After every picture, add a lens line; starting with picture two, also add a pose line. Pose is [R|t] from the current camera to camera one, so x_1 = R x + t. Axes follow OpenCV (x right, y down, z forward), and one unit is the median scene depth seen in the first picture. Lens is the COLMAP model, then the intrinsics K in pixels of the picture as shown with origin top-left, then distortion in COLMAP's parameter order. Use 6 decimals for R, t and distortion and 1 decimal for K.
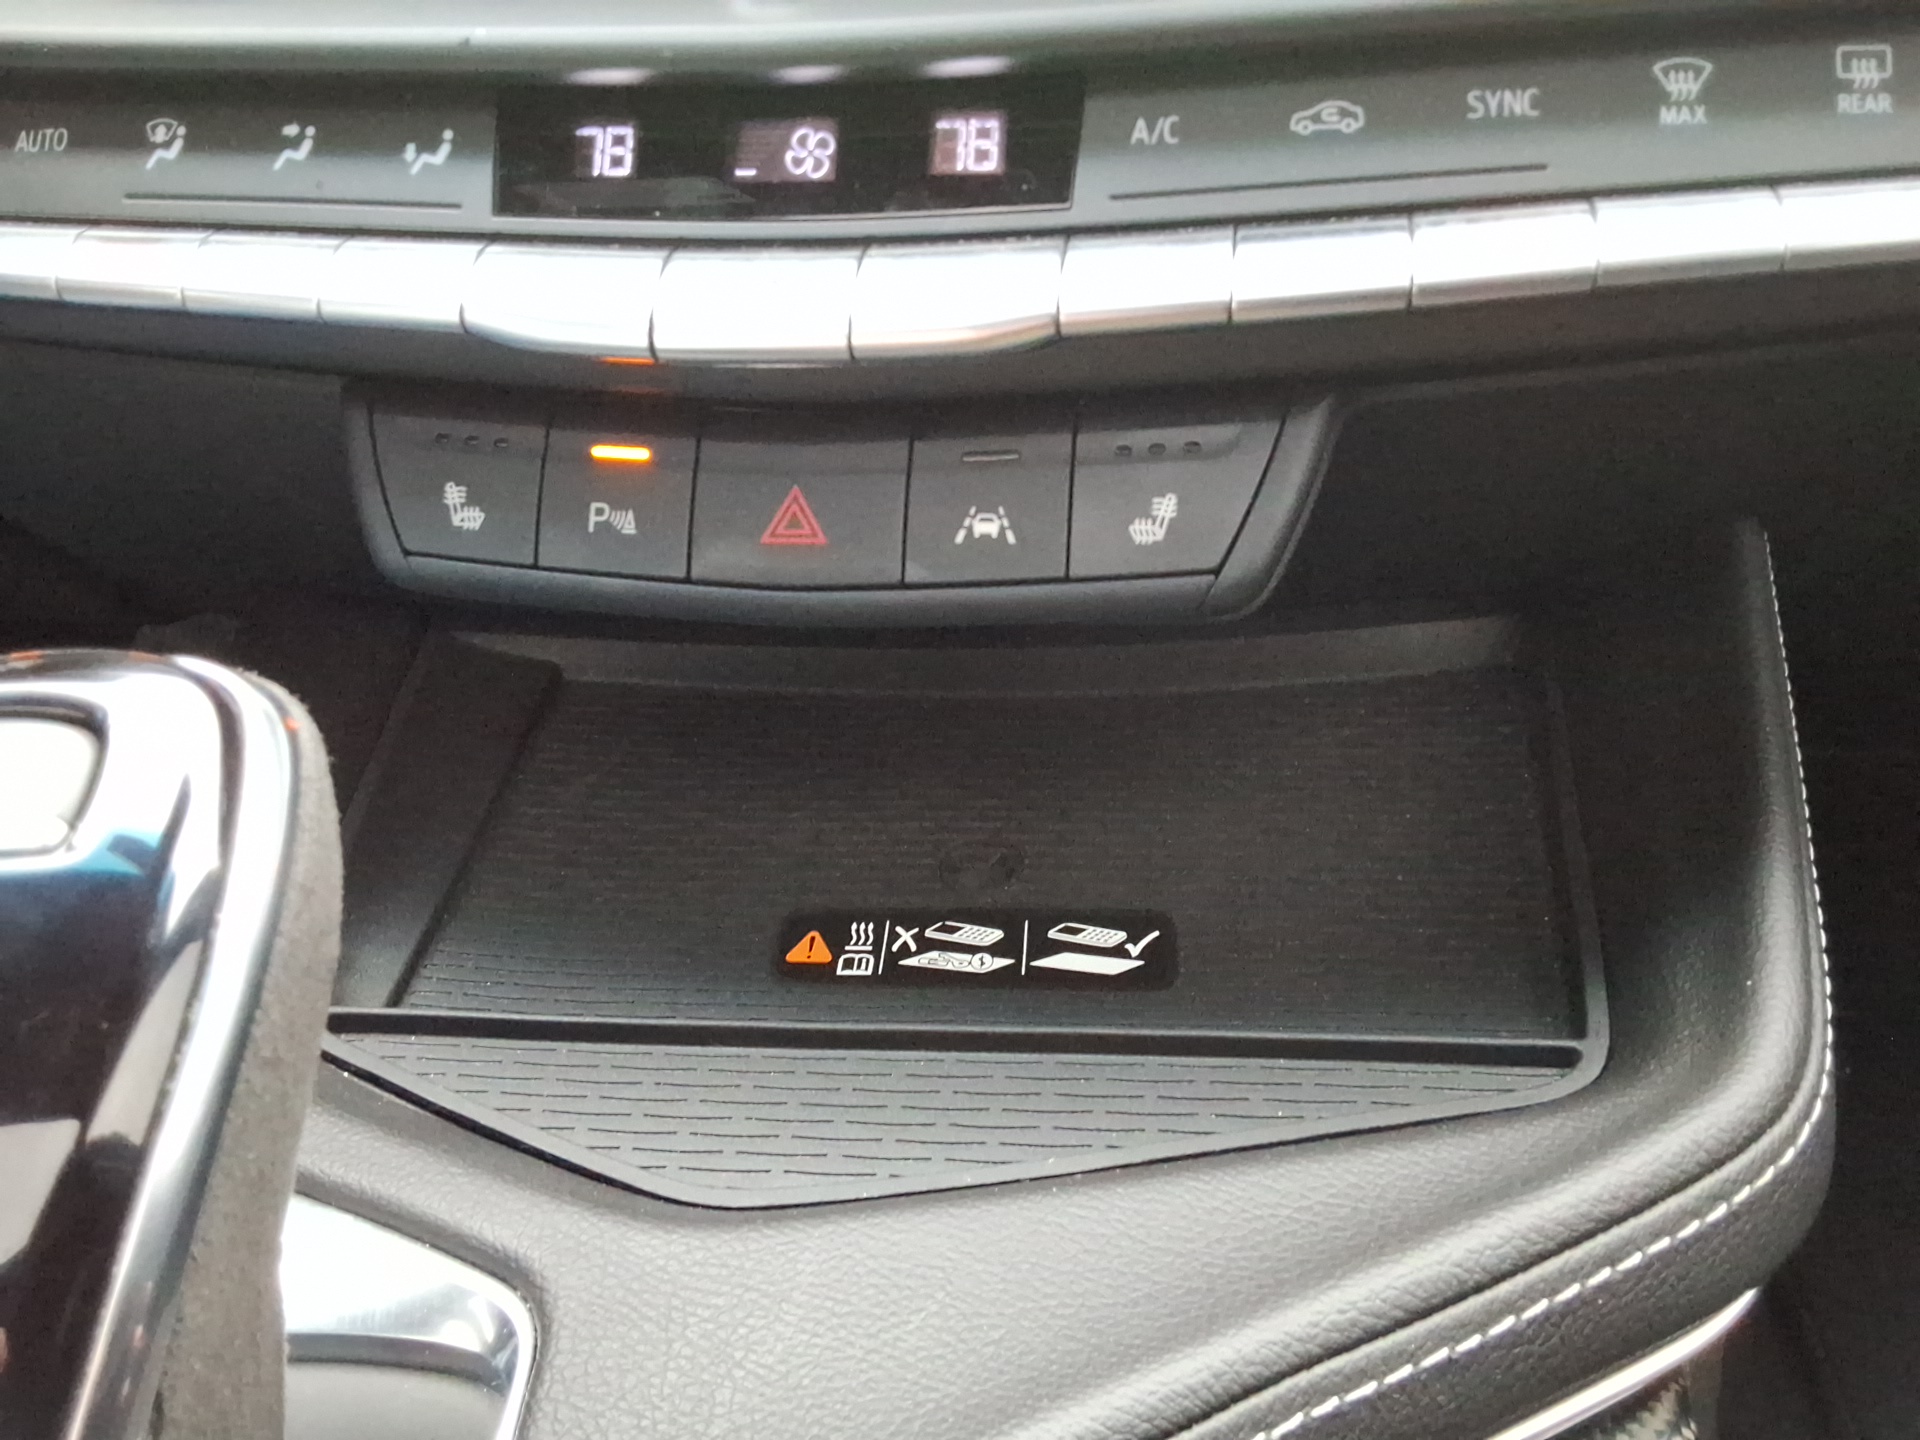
lens RADIAL K [[1524.6, 0, 1040.5], [0, 1524.6, 743.3], [0, 0, 1]] dist [0.071889, -0.109833]
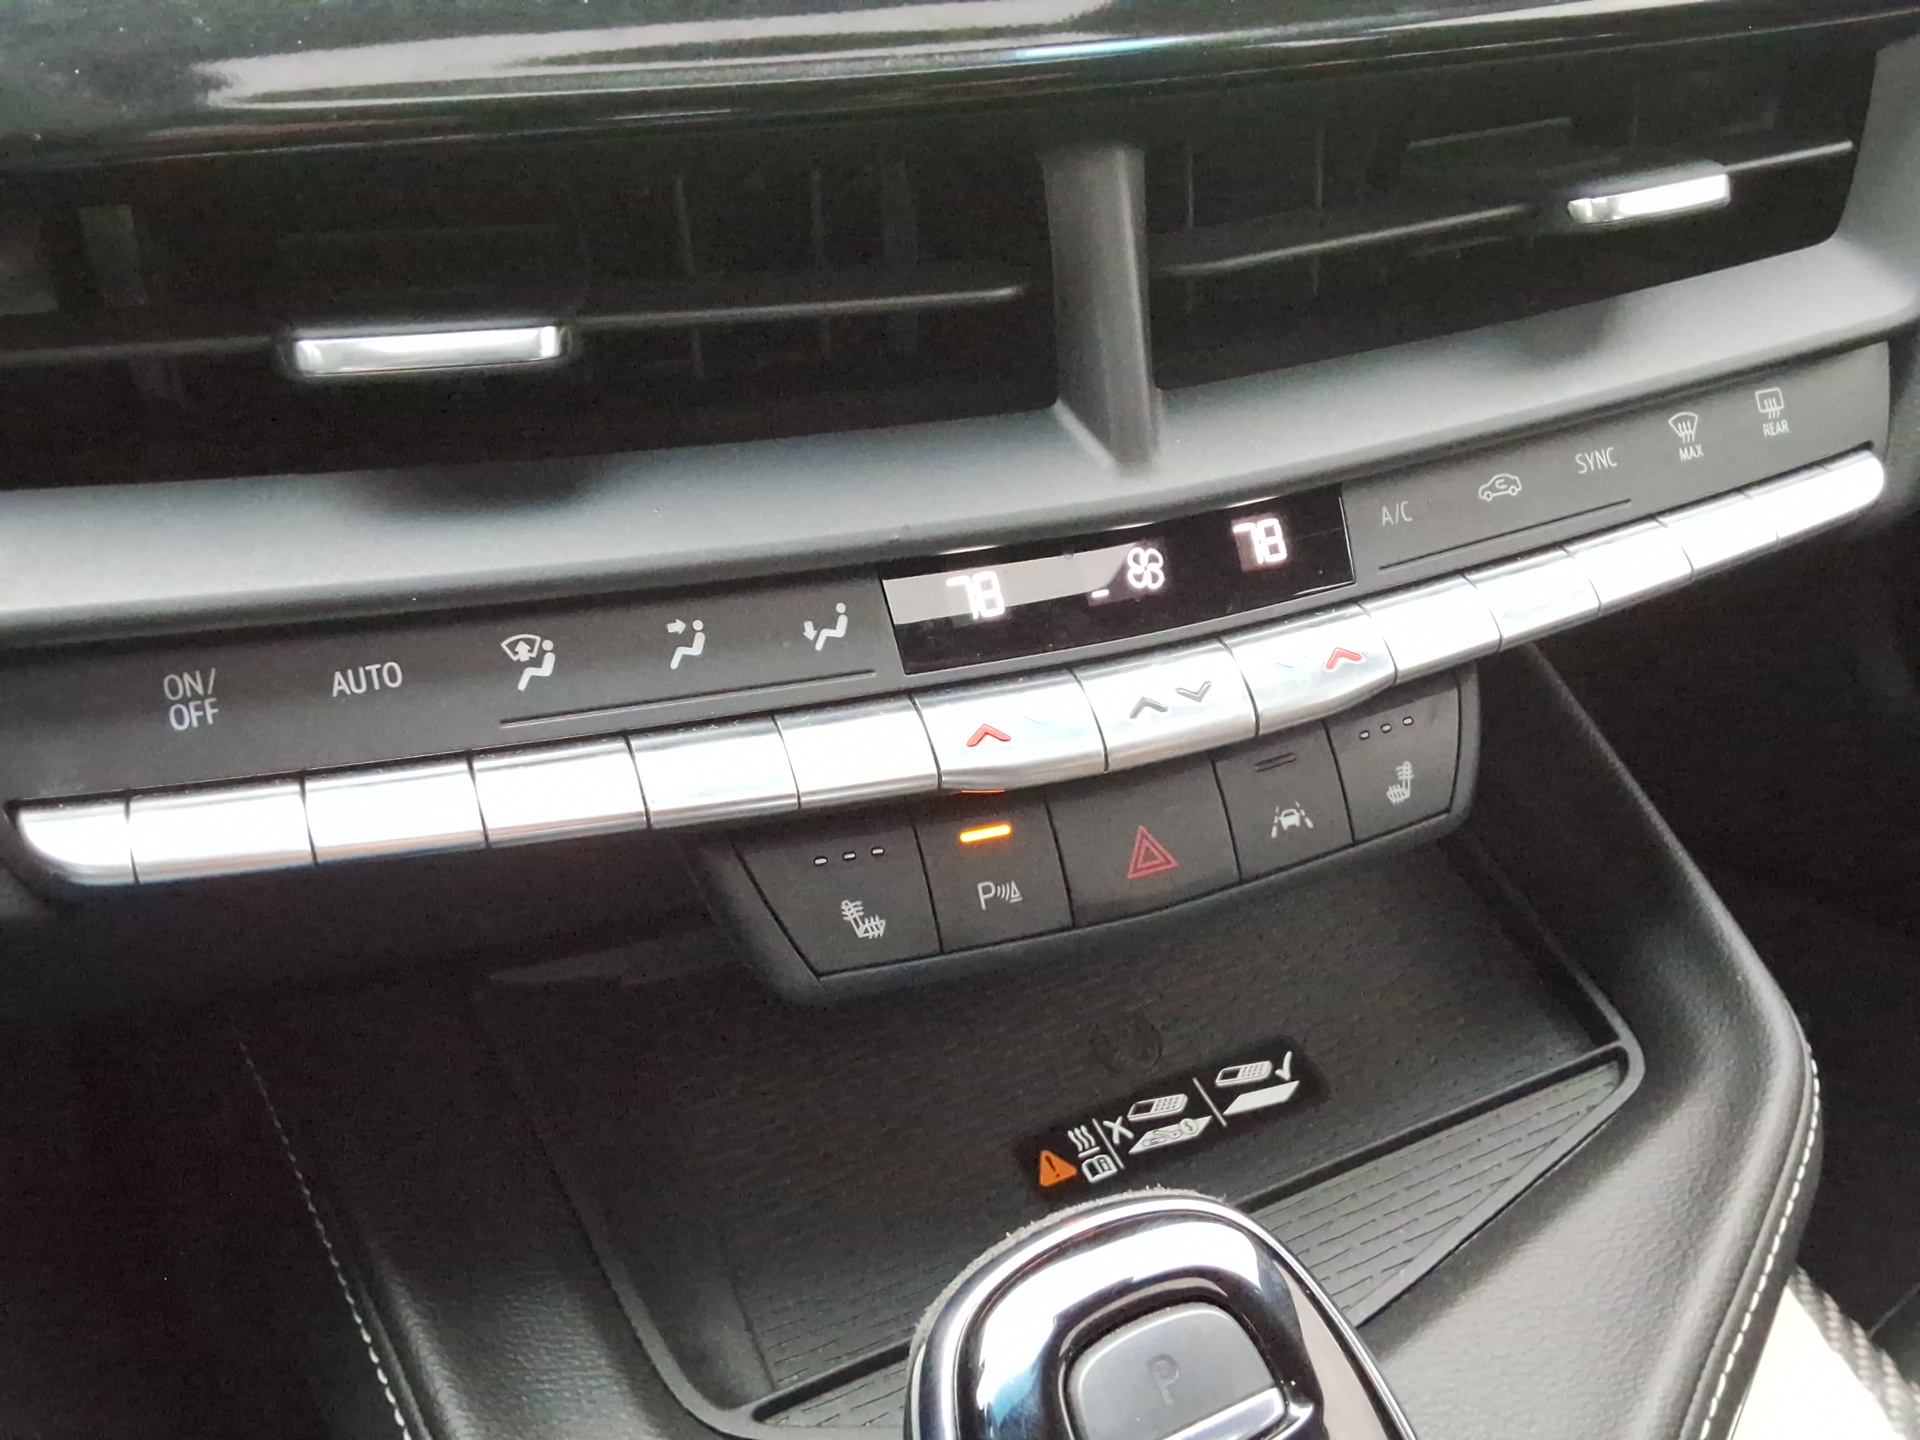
lens RADIAL K [[1564.6, 0, 978.5], [0, 1564.6, 707.8], [0, 0, 1]] dist [0.081102, -0.059810]
pose [[0.852442, -0.238911, 0.465042, -0.832128], [0.214262, 0.970998, 0.106090, -0.422531], [-0.476901, 0.009206, 0.878909, -0.015171]]
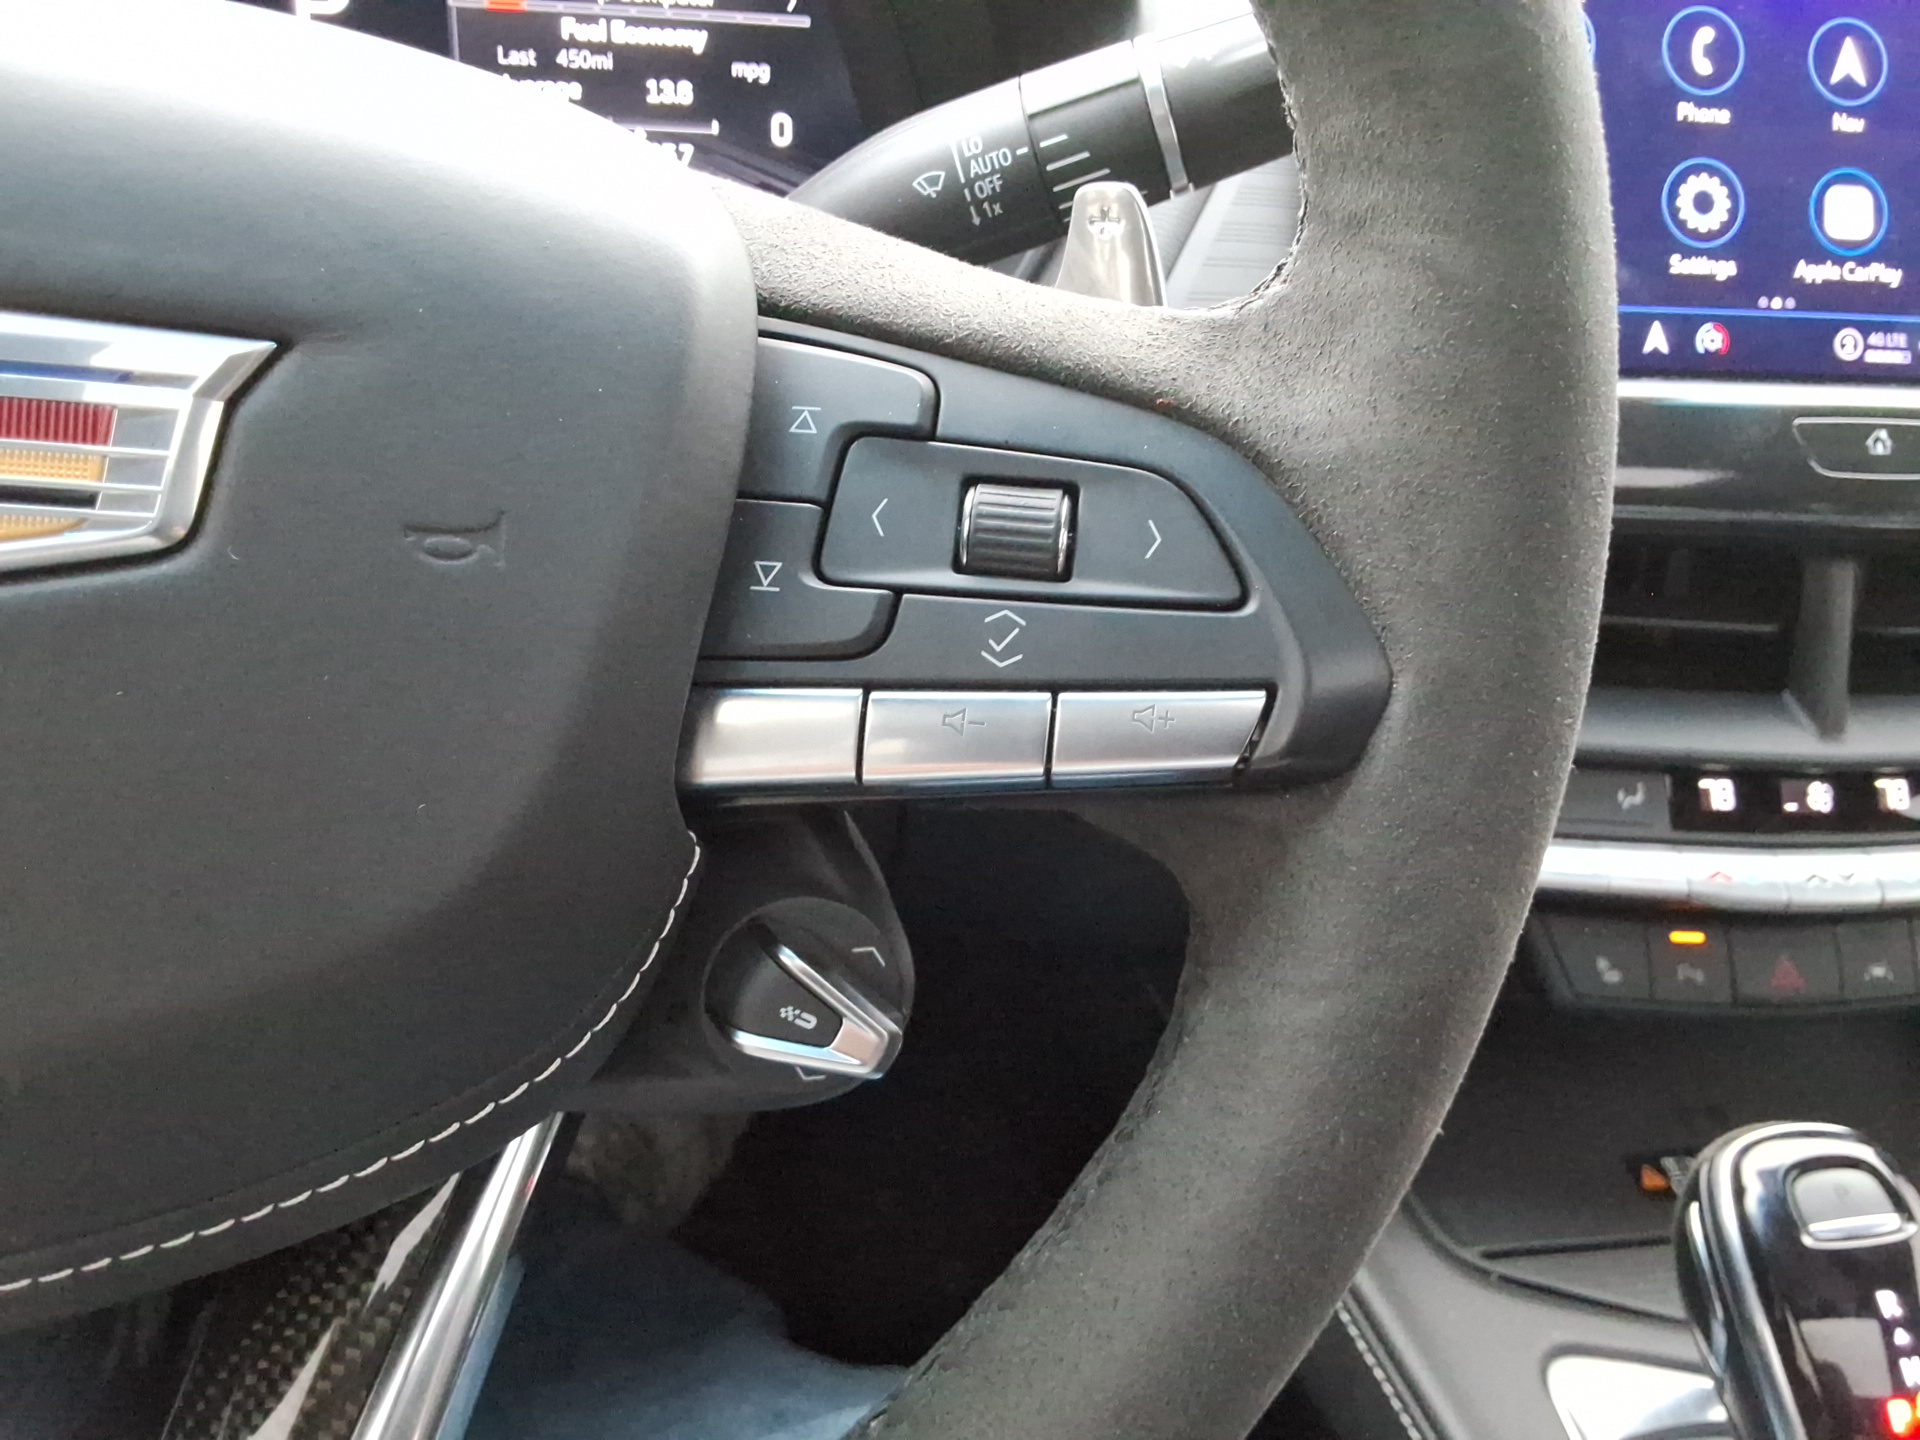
lens RADIAL K [[1524.6, 0, 979.0], [0, 1524.6, 714.4], [0, 0, 1]] dist [0.071889, -0.109833]
pose [[0.956937, -0.028379, 0.288905, -1.710106], [0.038024, 0.998889, -0.027824, -0.461533], [-0.287794, 0.037611, 0.956953, -0.583215]]
